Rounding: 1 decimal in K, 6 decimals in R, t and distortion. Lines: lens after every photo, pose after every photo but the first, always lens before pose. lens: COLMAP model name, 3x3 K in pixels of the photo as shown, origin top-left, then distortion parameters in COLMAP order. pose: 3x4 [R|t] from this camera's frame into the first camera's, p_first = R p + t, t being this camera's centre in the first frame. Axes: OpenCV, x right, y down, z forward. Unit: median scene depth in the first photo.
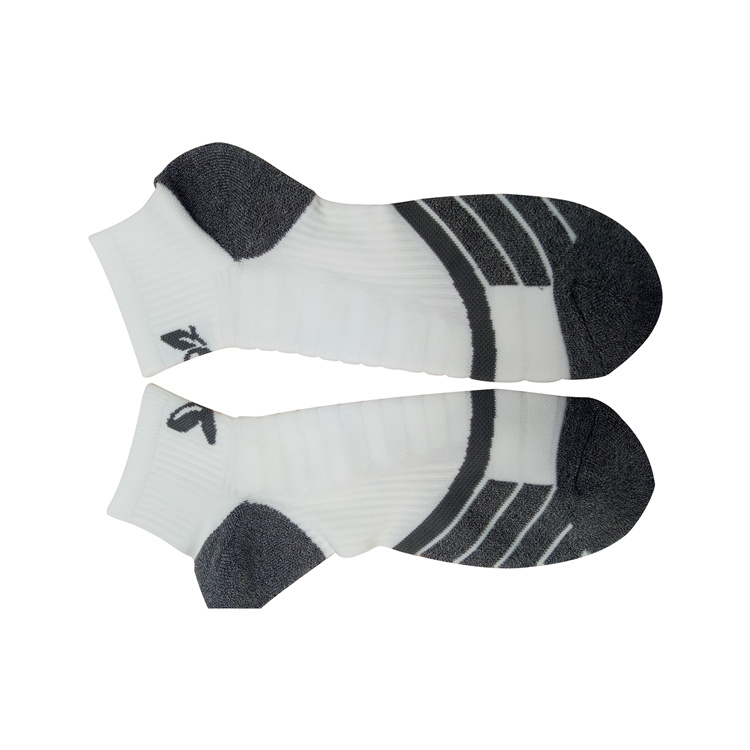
lens RADIAL K [[759.5, 0, 375.0], [0, 759.5, 375.0], [0, 0, 1]] dist [-0.003062, -0.001373]
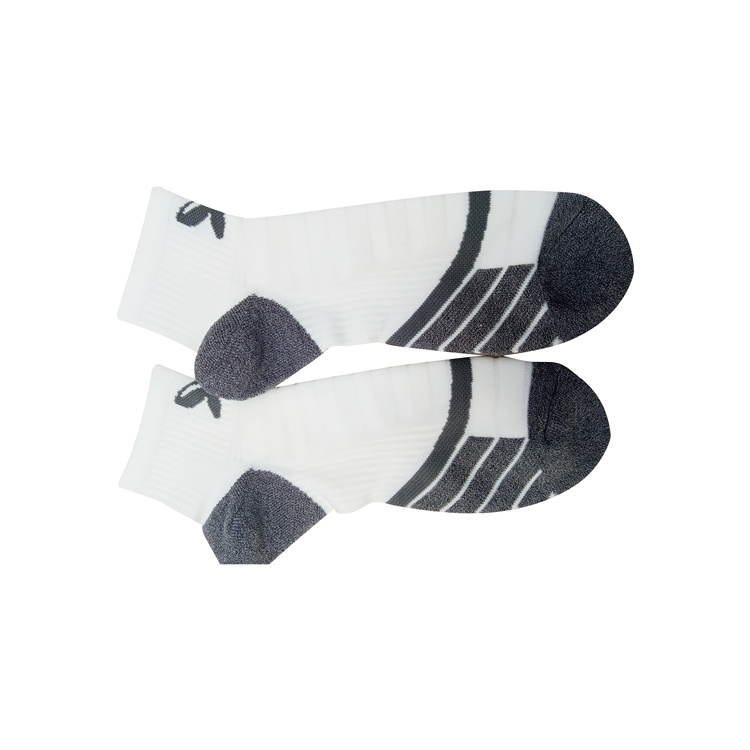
lens RADIAL K [[759.5, 0, 375.0], [0, 759.5, 375.0], [0, 0, 1]] dist [-0.003062, -0.001373]
pose [[0.988162, -0.041610, 0.147666, -0.153634], [0.038351, 0.998955, 0.024848, 0.011891], [-0.148546, -0.018891, 0.988725, -0.104914]]
